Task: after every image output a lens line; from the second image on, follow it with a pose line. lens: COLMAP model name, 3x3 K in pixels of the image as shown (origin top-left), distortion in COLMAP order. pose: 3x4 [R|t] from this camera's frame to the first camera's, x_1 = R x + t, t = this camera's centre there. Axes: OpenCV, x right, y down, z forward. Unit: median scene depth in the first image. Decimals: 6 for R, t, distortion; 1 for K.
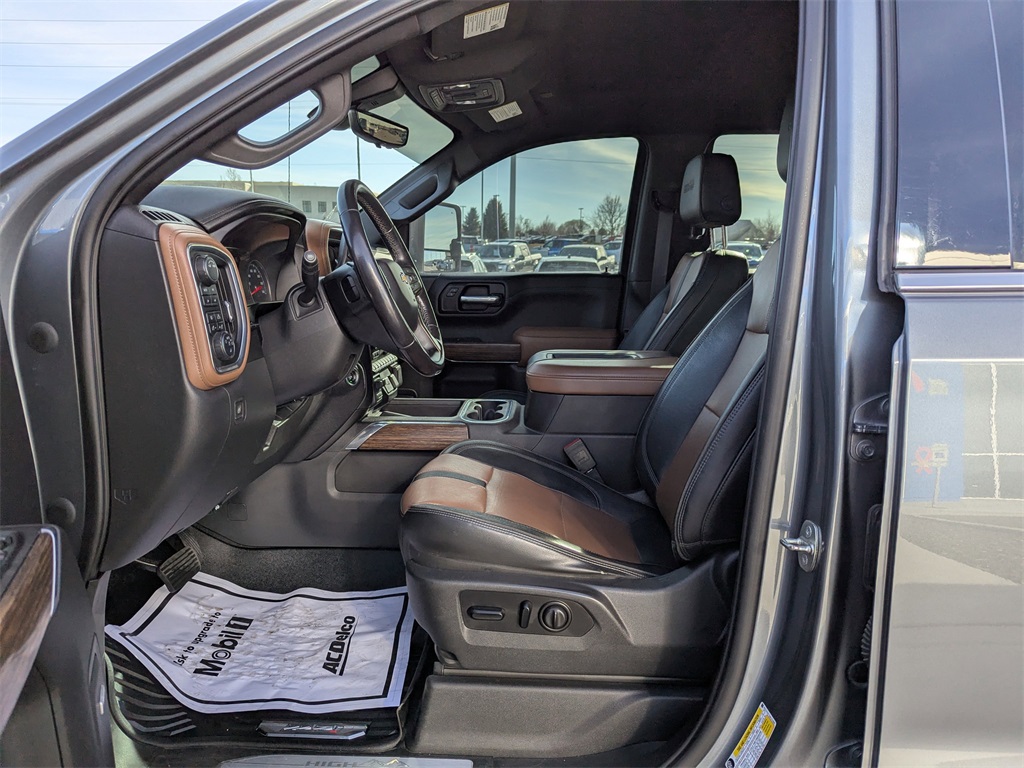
lens RADIAL K [[726.2, 0, 512.0], [0, 726.2, 384.0], [0, 0, 1]] dist [0.042028, -0.026374]
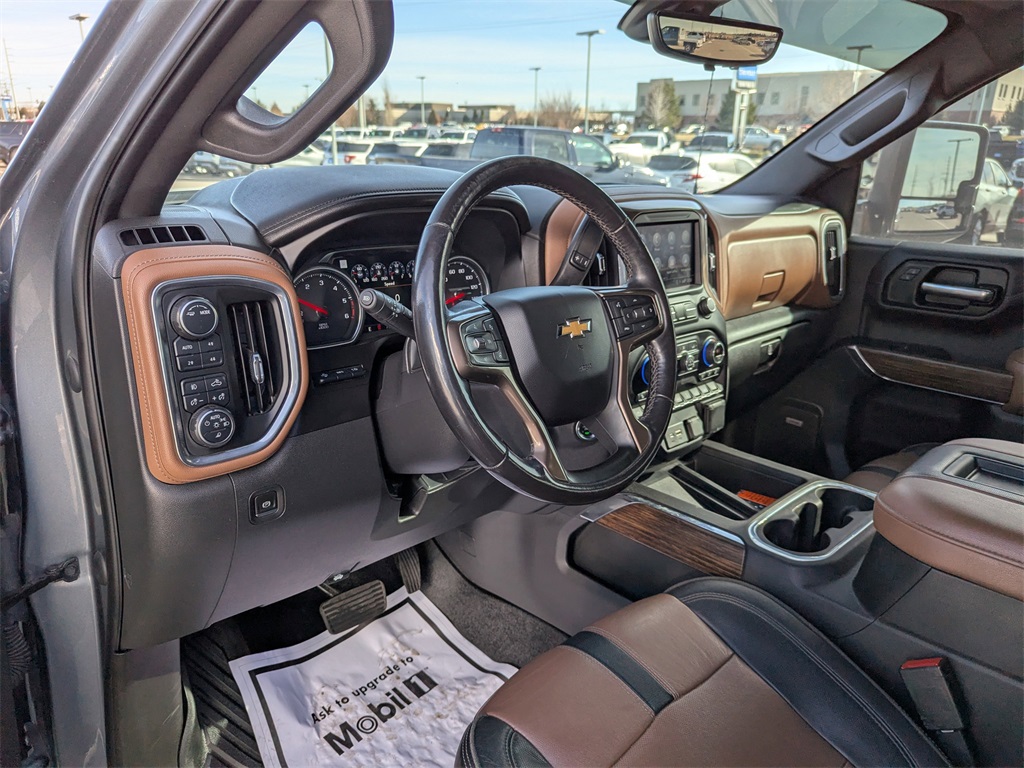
lens RADIAL K [[723.9, 0, 508.2], [0, 723.9, 382.5], [0, 0, 1]] dist [0.057203, -0.048132]
pose [[0.724600, 0.213445, -0.655283, 0.163500], [-0.126989, 0.975901, 0.177457, -0.159481], [0.677369, -0.045371, 0.734243, 0.431114]]
